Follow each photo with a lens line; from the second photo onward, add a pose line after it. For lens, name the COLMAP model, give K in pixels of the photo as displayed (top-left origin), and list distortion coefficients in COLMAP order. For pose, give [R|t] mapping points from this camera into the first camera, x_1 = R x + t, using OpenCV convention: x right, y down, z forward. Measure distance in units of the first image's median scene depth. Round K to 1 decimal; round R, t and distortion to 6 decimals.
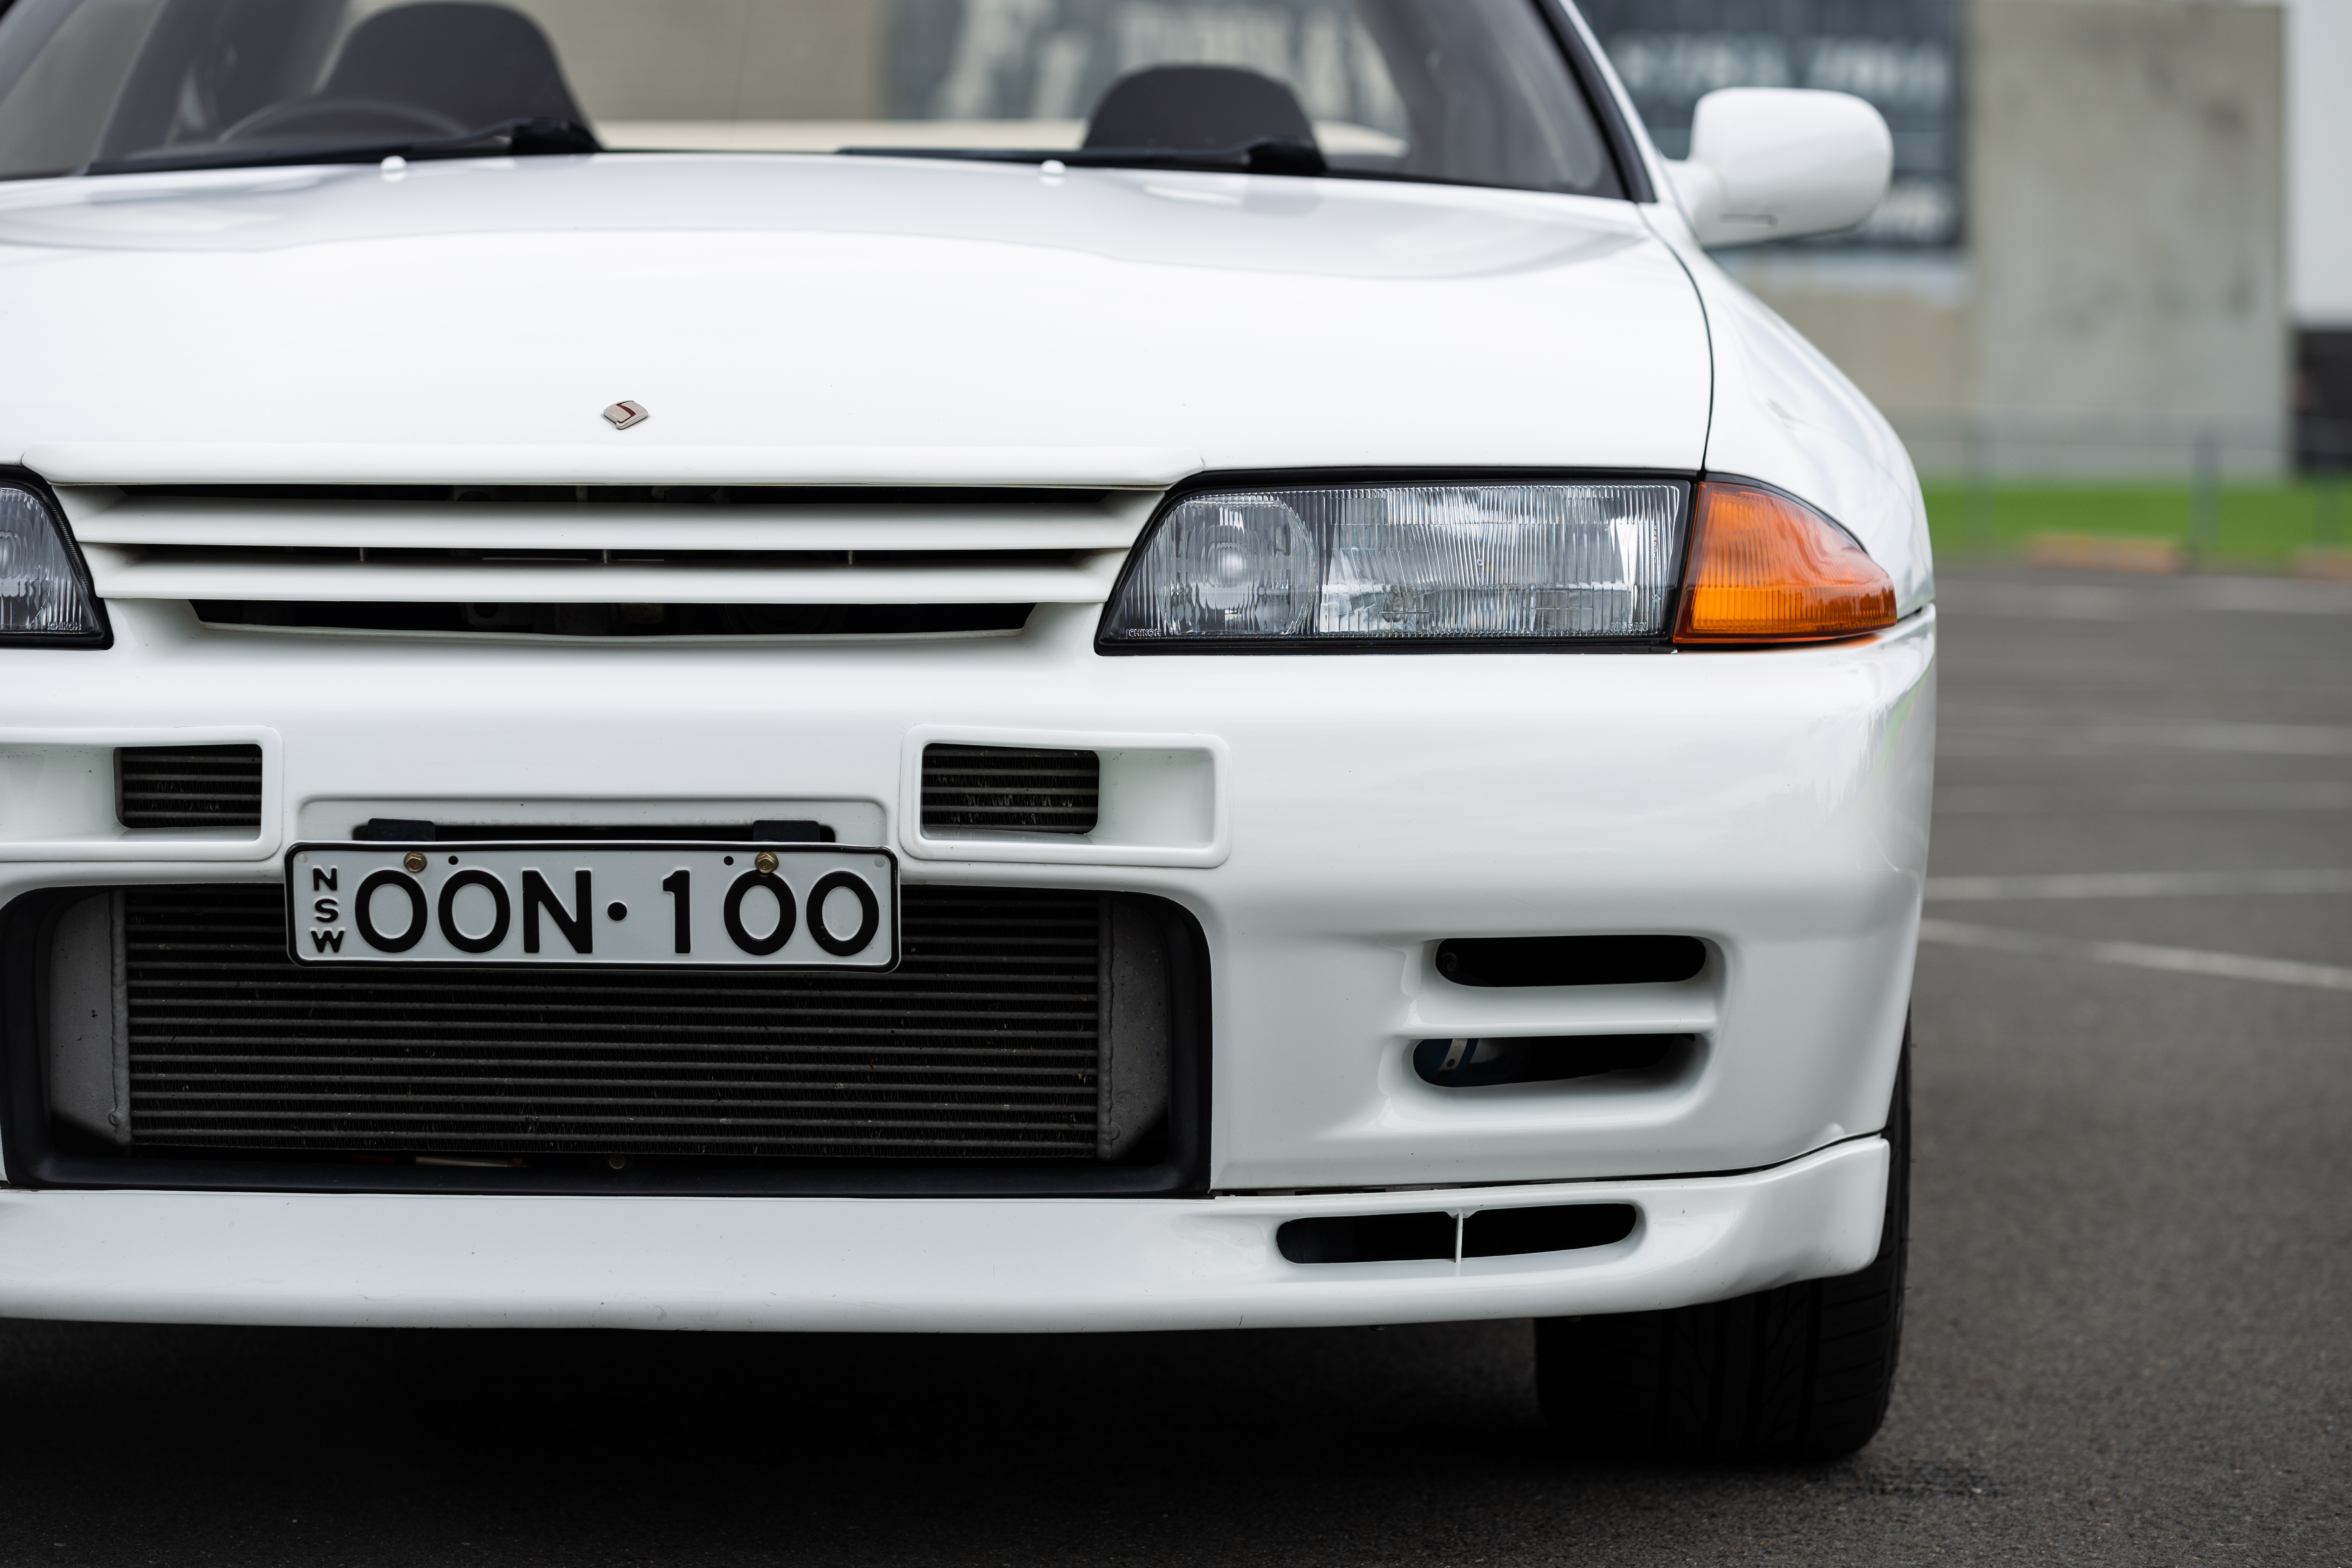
lens RADIAL K [[7535.7, 0, 1176.0], [0, 7535.7, 784.0], [0, 0, 1]] dist [-0.113249, 6.178790]
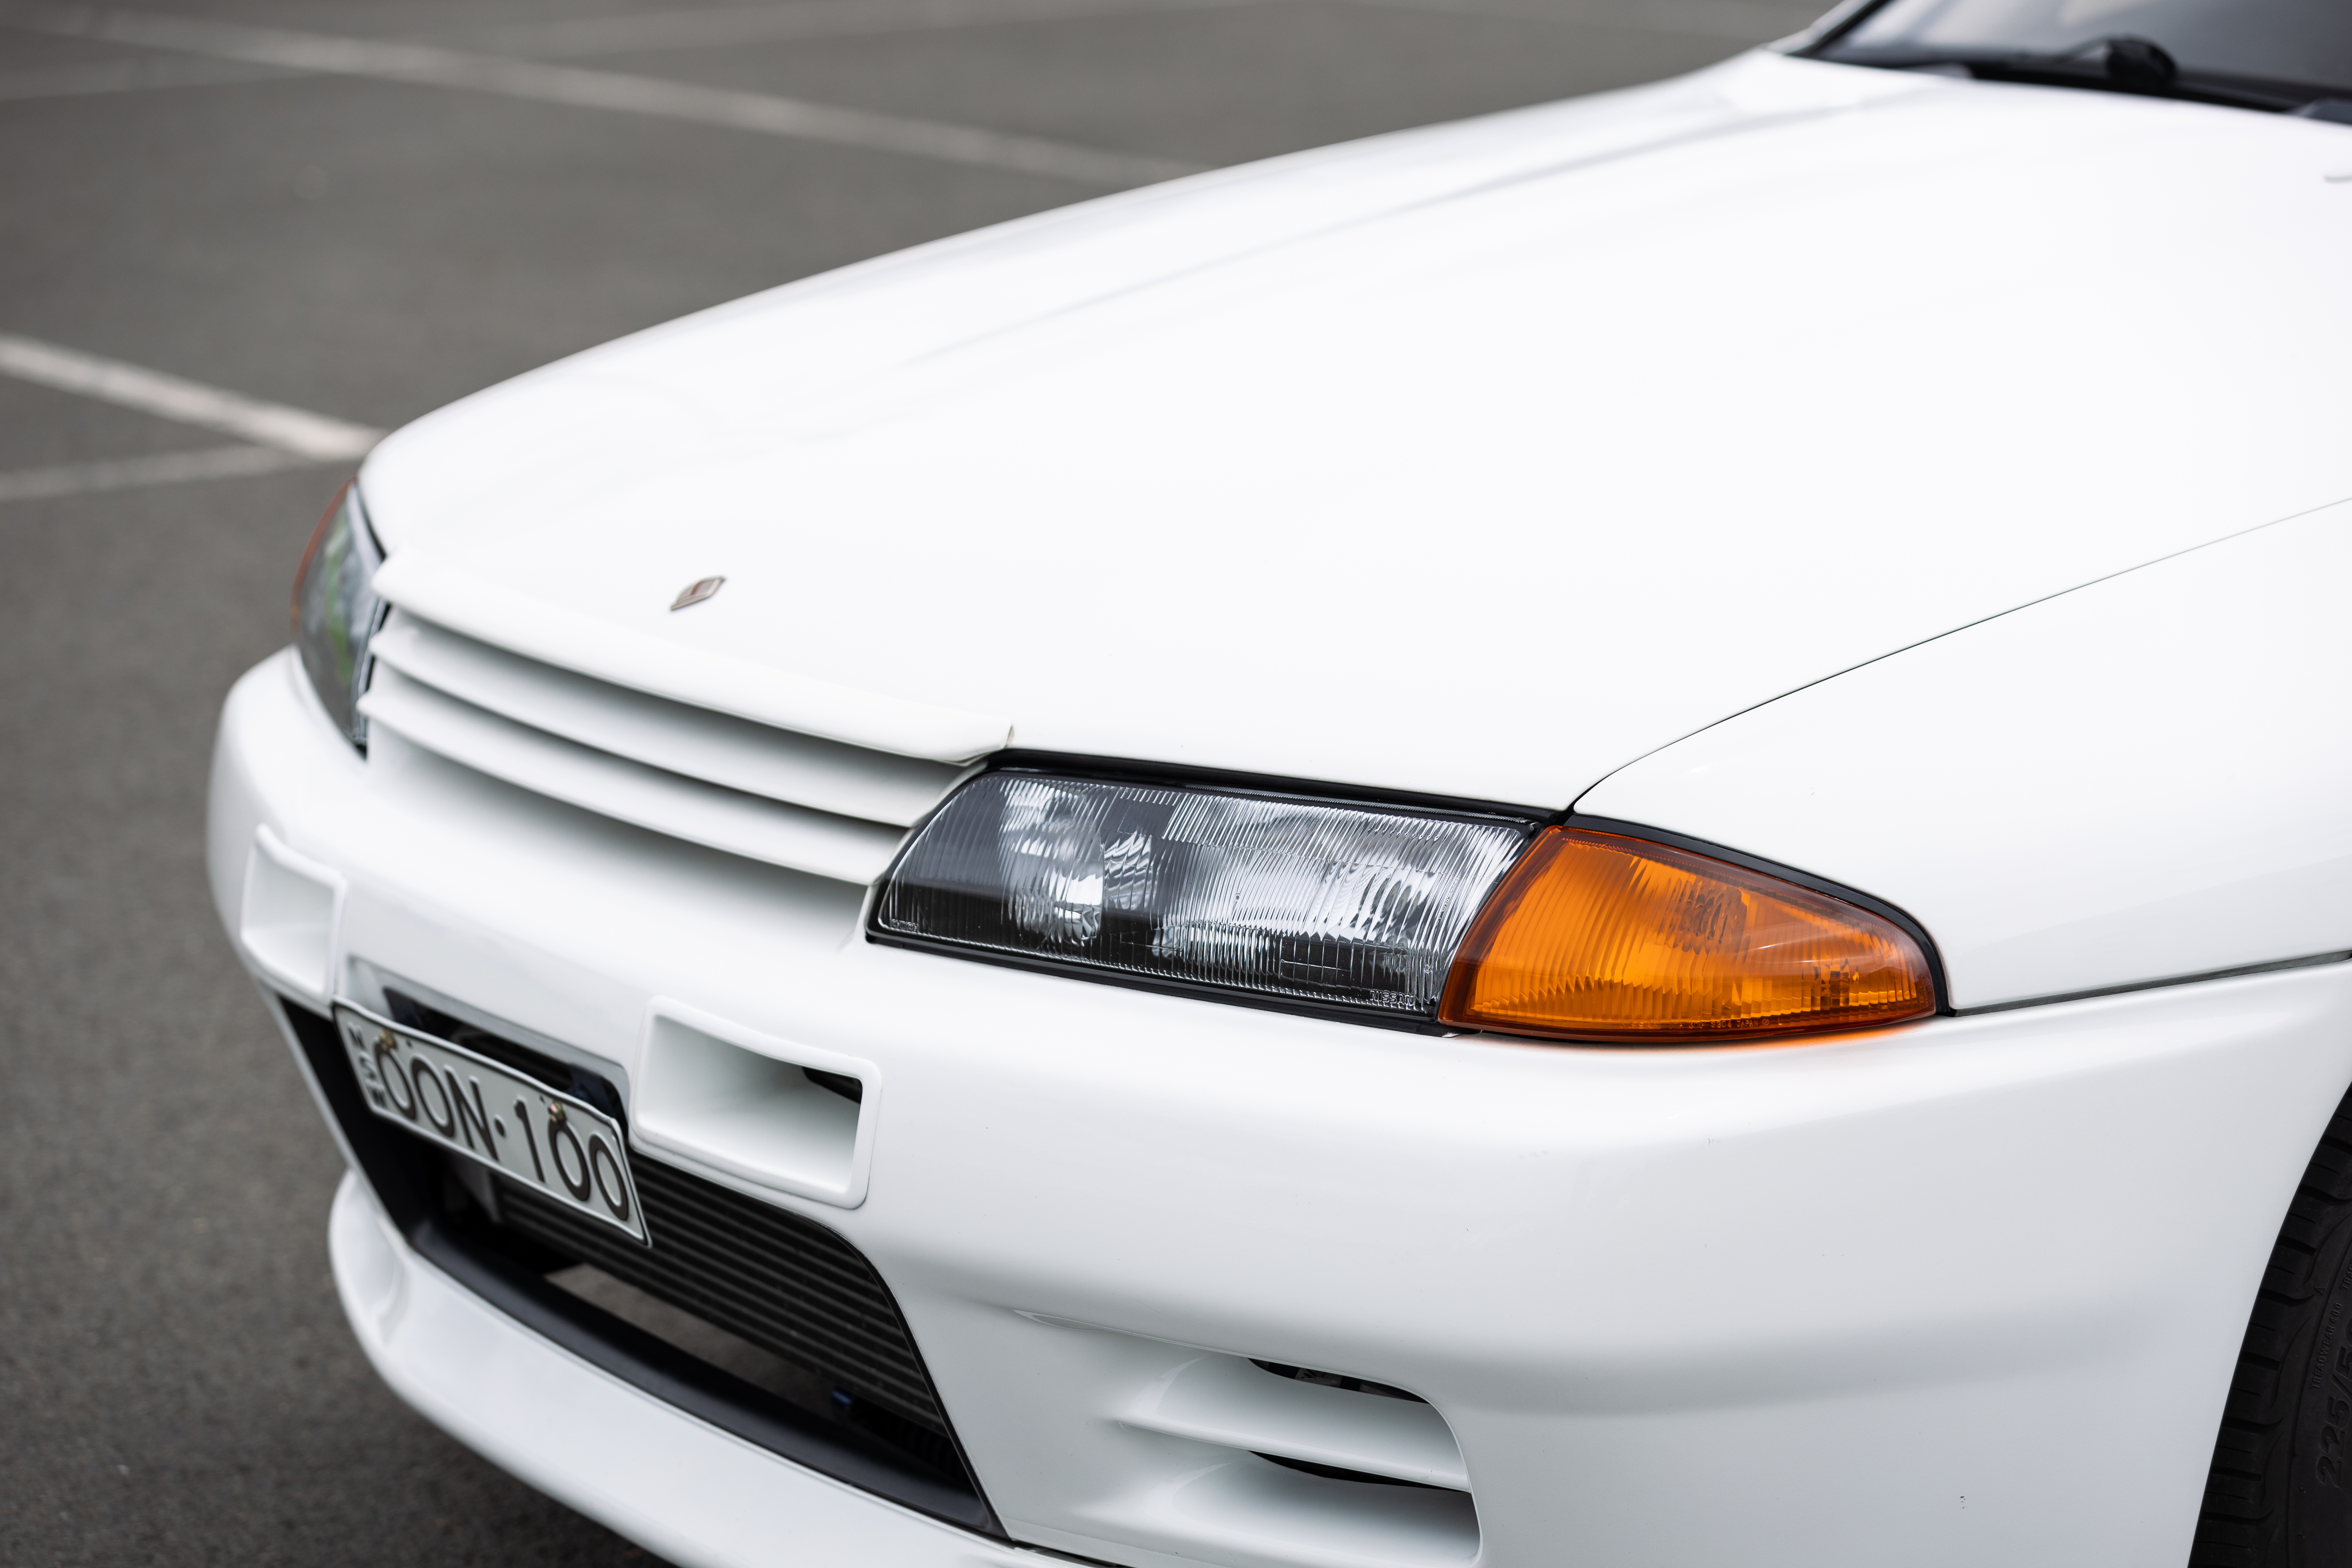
lens RADIAL K [[6638.7, 0, 1176.0], [0, 6638.7, 784.0], [0, 0, 1]] dist [0.129299, 1.485567]
pose [[0.555296, 0.157867, -0.816532, 0.650197], [-0.023275, 0.984384, 0.174491, -0.173732], [0.831327, -0.077890, 0.550298, 0.589362]]
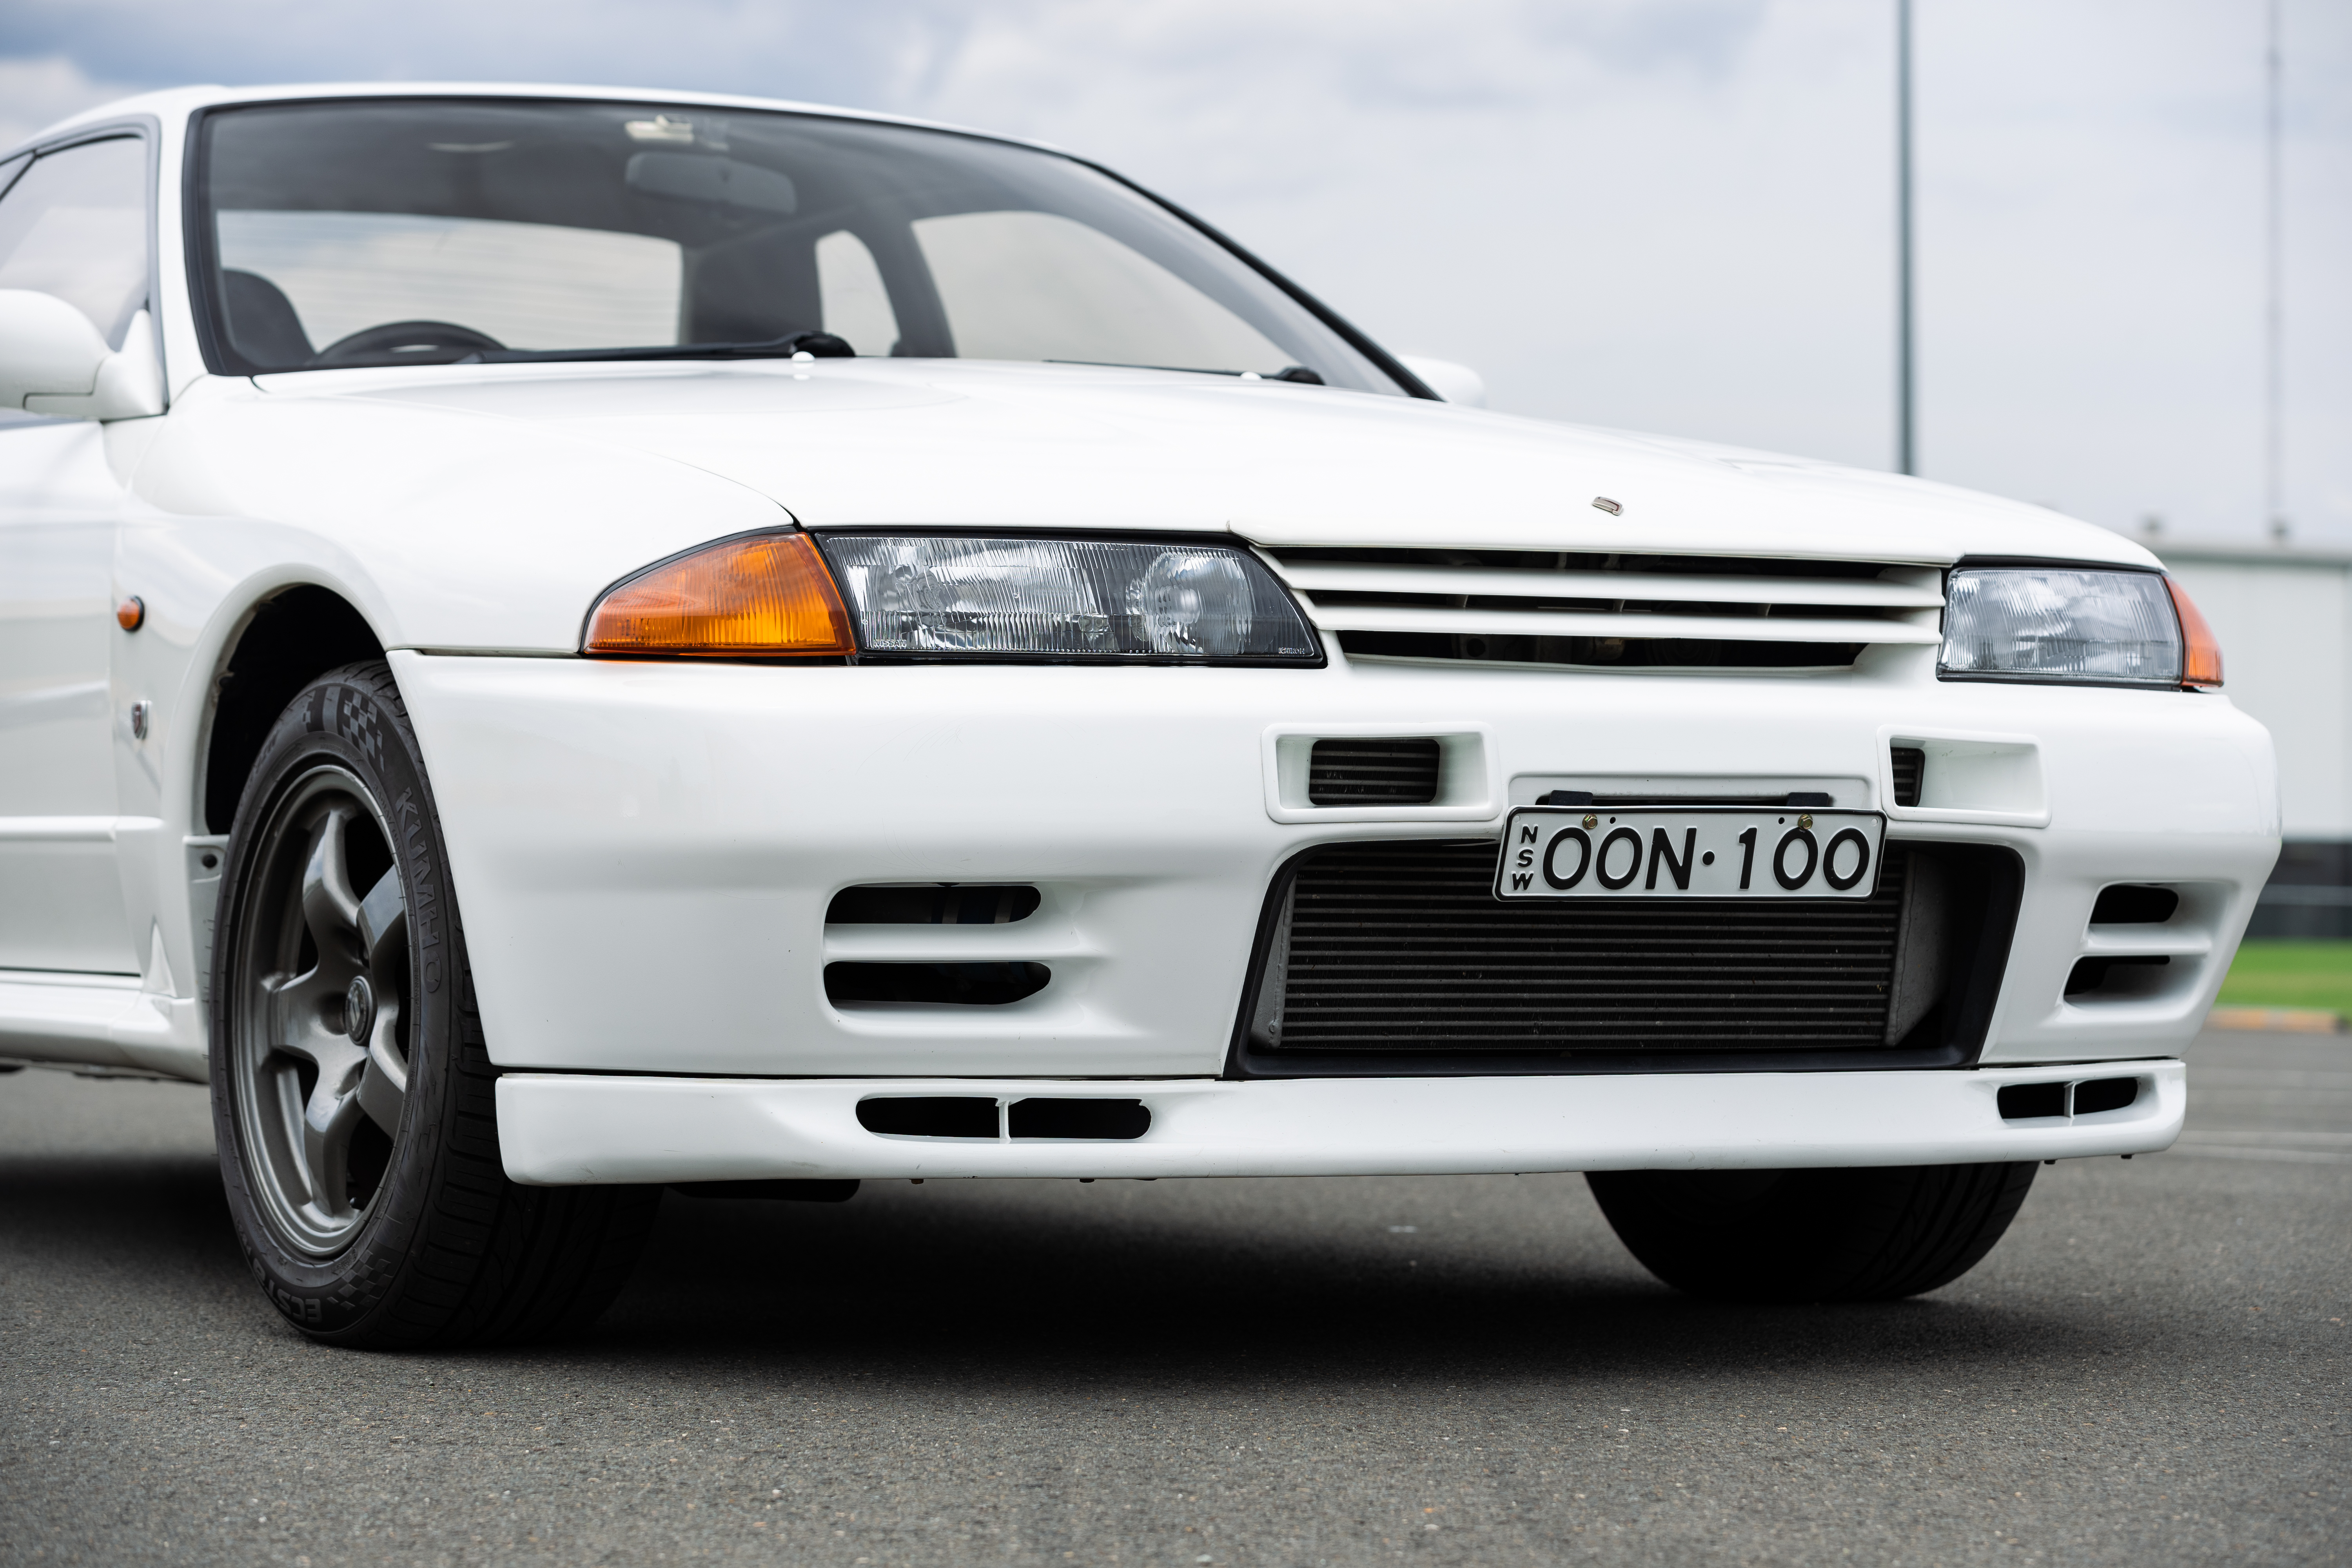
lens RADIAL K [[6141.9, 0, 1176.0], [0, 6141.9, 784.0], [0, 0, 1]] dist [-0.026054, -0.084134]
pose [[0.880408, 0.003772, 0.474202, -0.674087], [0.023461, 0.998397, -0.051499, 0.057362], [-0.473636, 0.056466, 0.878909, 0.058730]]
